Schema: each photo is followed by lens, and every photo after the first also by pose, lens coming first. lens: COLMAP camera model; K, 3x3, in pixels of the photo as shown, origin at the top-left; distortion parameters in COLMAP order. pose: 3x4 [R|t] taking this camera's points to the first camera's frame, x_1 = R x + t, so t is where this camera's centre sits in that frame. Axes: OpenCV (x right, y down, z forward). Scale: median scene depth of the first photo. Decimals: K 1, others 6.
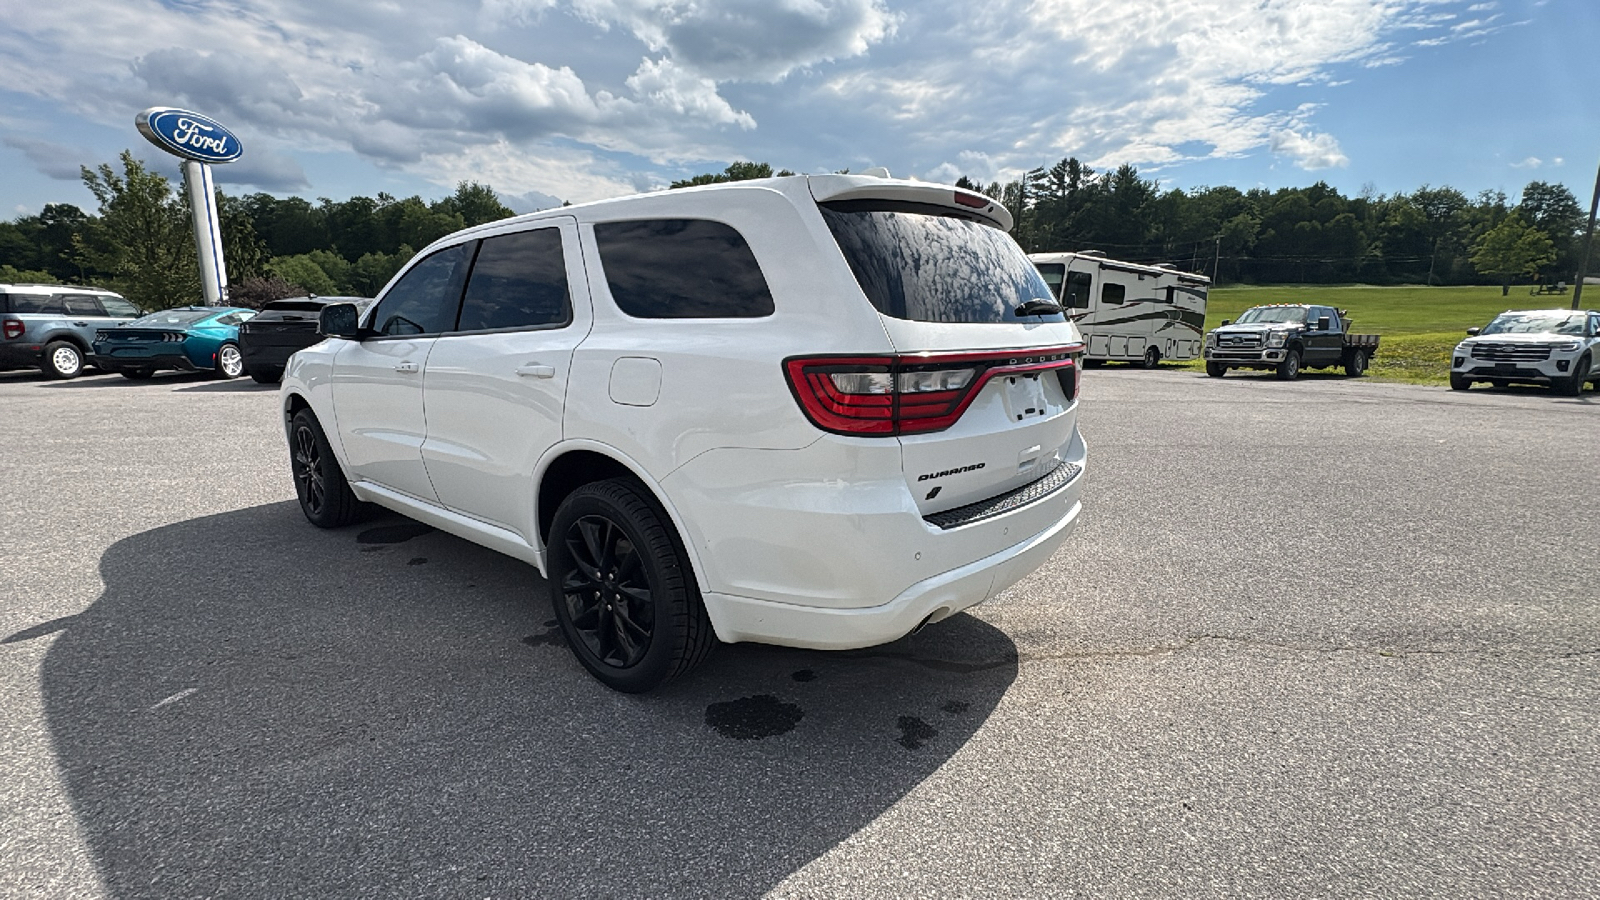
lens RADIAL K [[731.4, 0, 799.7], [0, 731.4, 452.1], [0, 0, 1]] dist [0.002962, -0.001793]
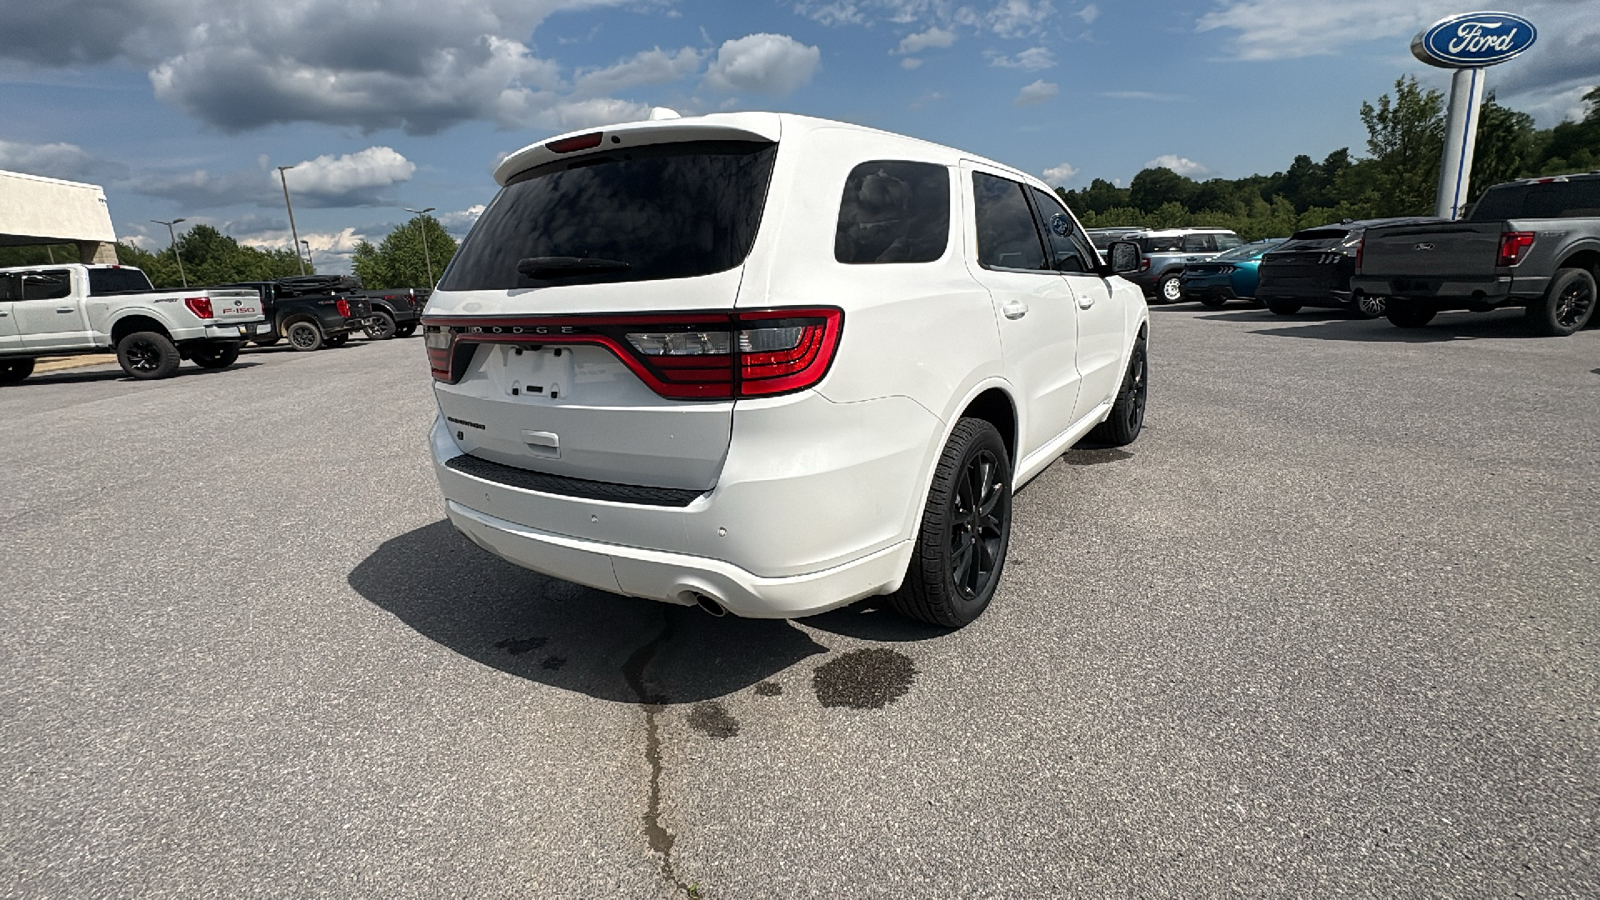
lens RADIAL K [[731.4, 0, 799.7], [0, 731.4, 452.1], [0, 0, 1]] dist [0.002962, -0.001793]
pose [[0.100140, 0.228548, -0.968369, 0.102941], [-0.129360, 0.967991, 0.215081, -0.018077], [0.986528, 0.103730, 0.126500, 0.102862]]
